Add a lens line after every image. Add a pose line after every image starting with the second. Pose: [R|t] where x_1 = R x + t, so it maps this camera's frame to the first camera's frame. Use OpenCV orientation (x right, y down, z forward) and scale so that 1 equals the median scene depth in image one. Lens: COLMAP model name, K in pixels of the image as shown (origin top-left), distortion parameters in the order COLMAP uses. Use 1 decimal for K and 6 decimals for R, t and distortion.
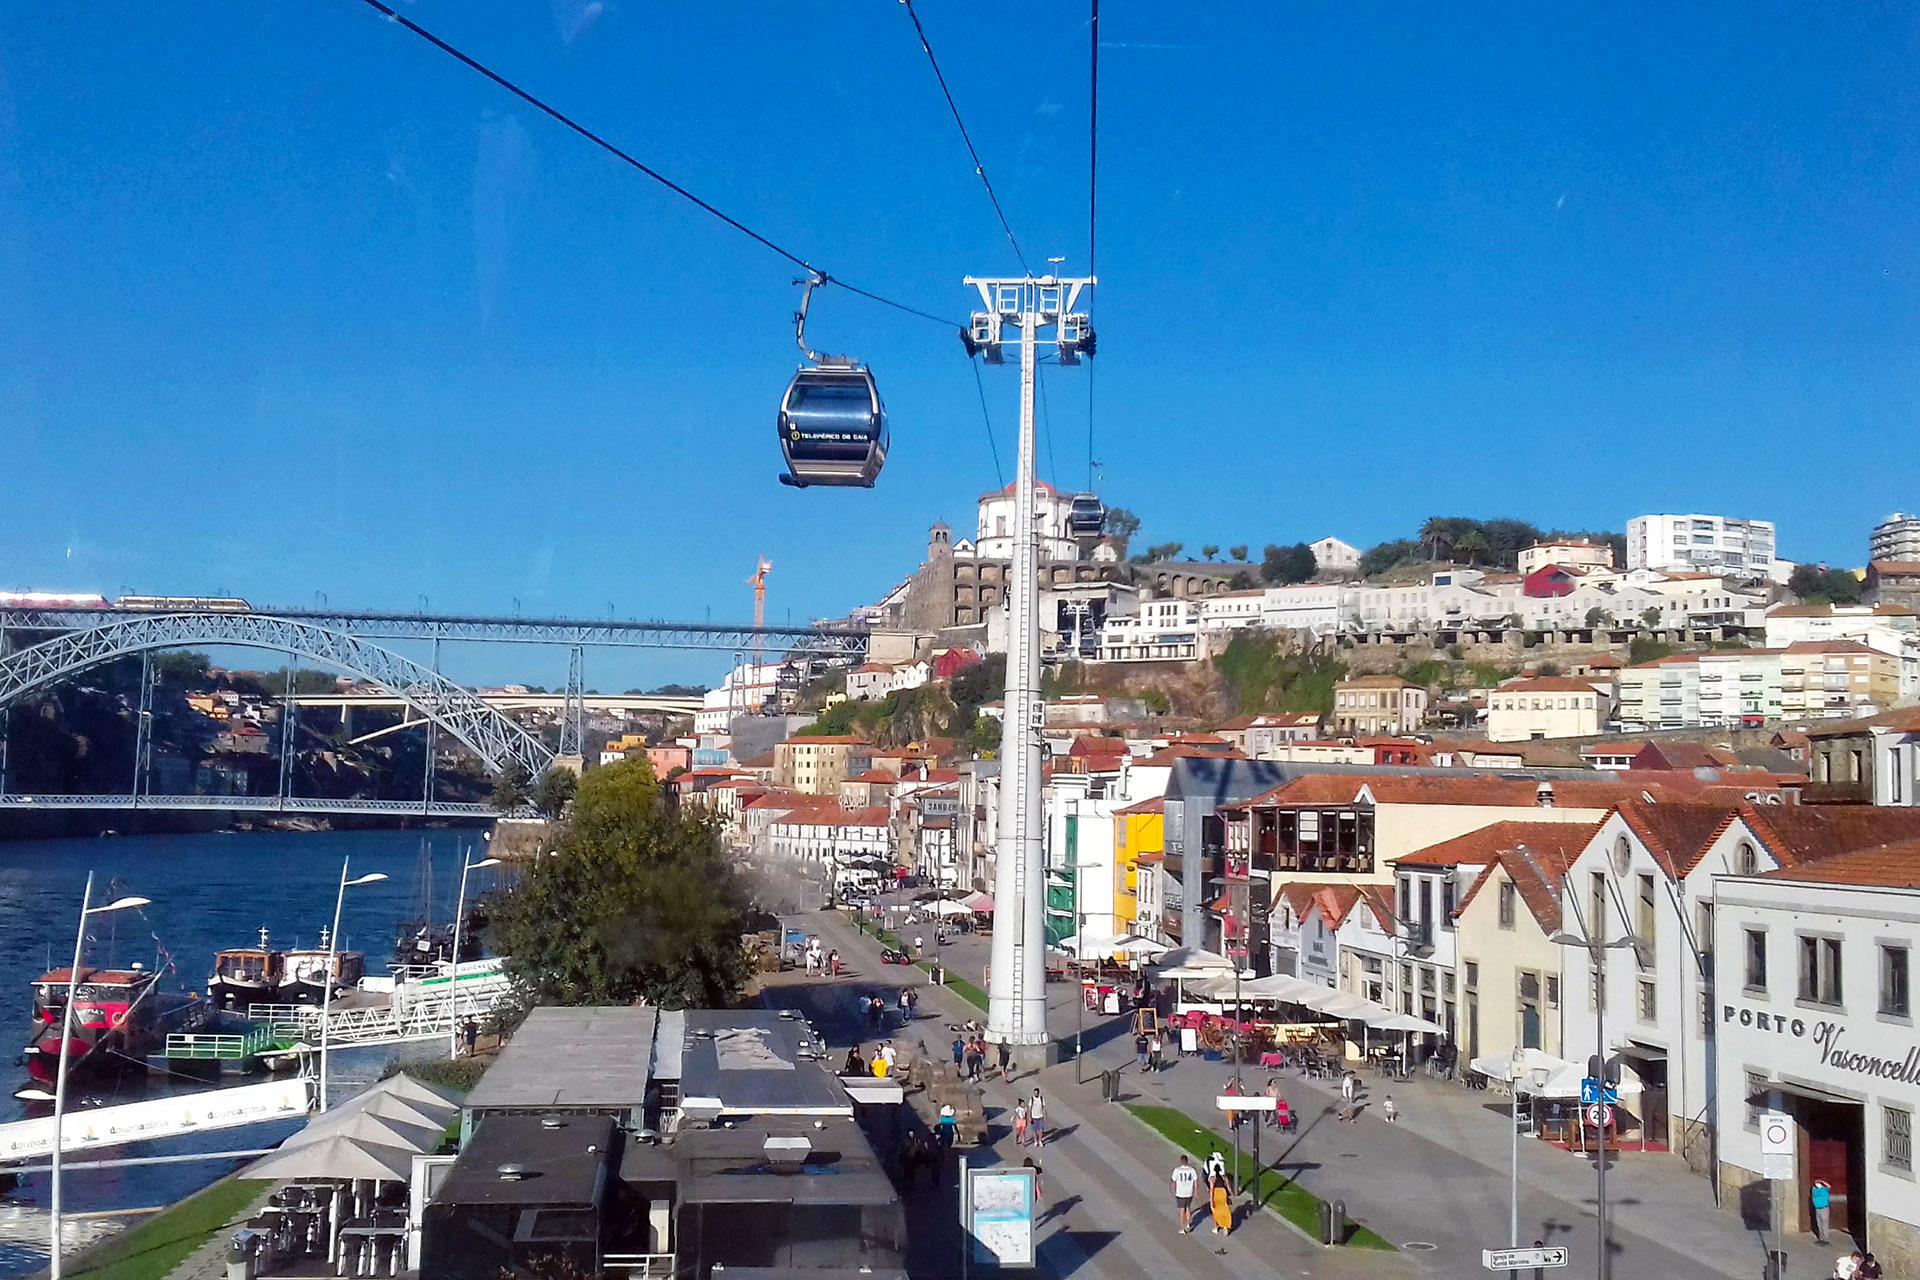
lens RADIAL K [[3741.7, 0, 960.0], [0, 3741.7, 640.0], [0, 0, 1]] dist [0.253781, -0.112649]
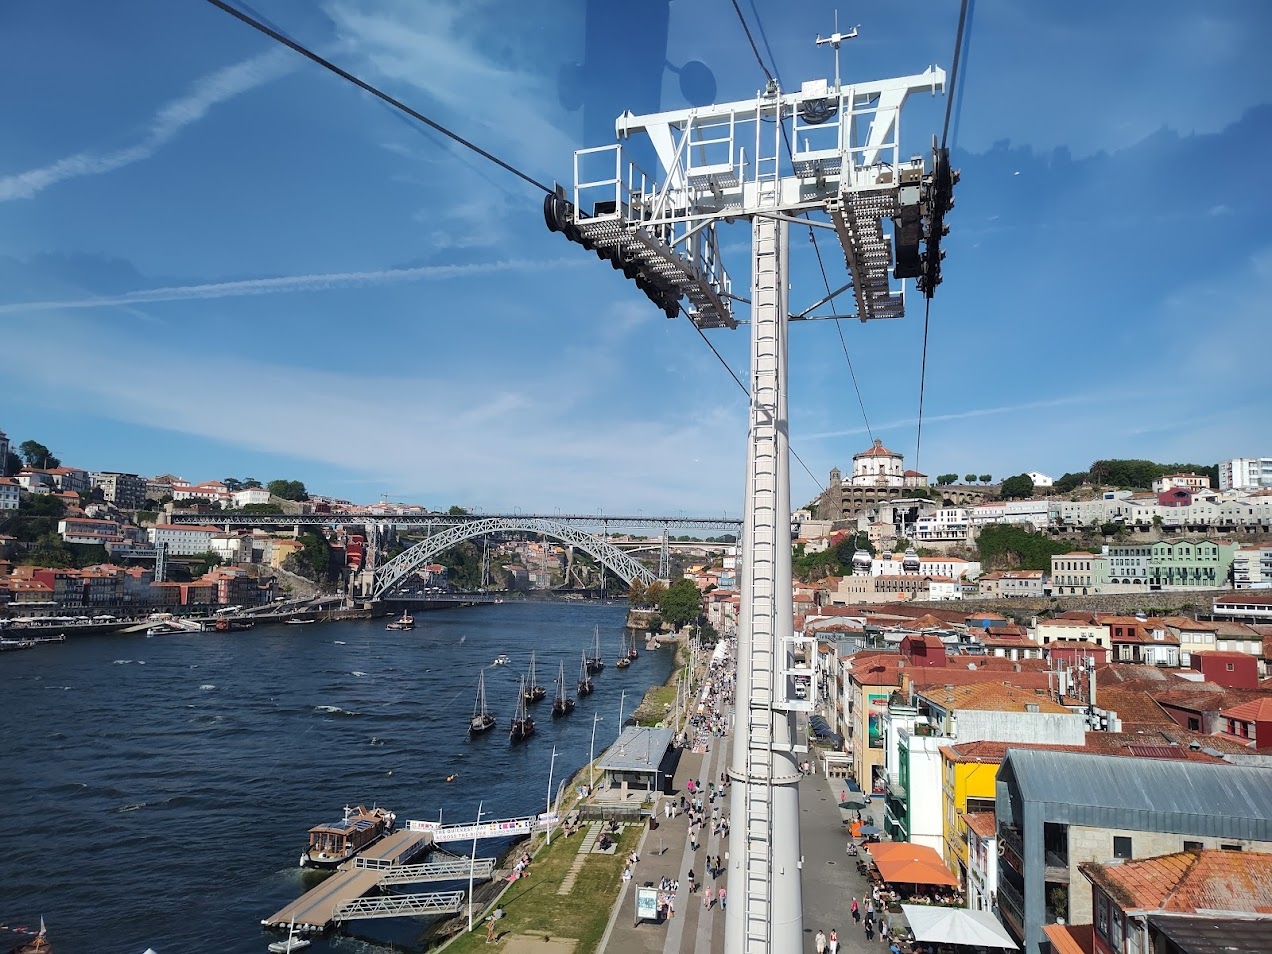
lens RADIAL K [[924.7, 0, 636.0], [0, 924.7, 477.0], [0, 0, 1]] dist [0.008629, 0.000179]
pose [[0.968977, -0.022788, -0.246096, 0.015761], [0.023531, 0.999723, 0.000079, -0.031051], [0.246026, -0.005868, 0.969245, 0.501818]]
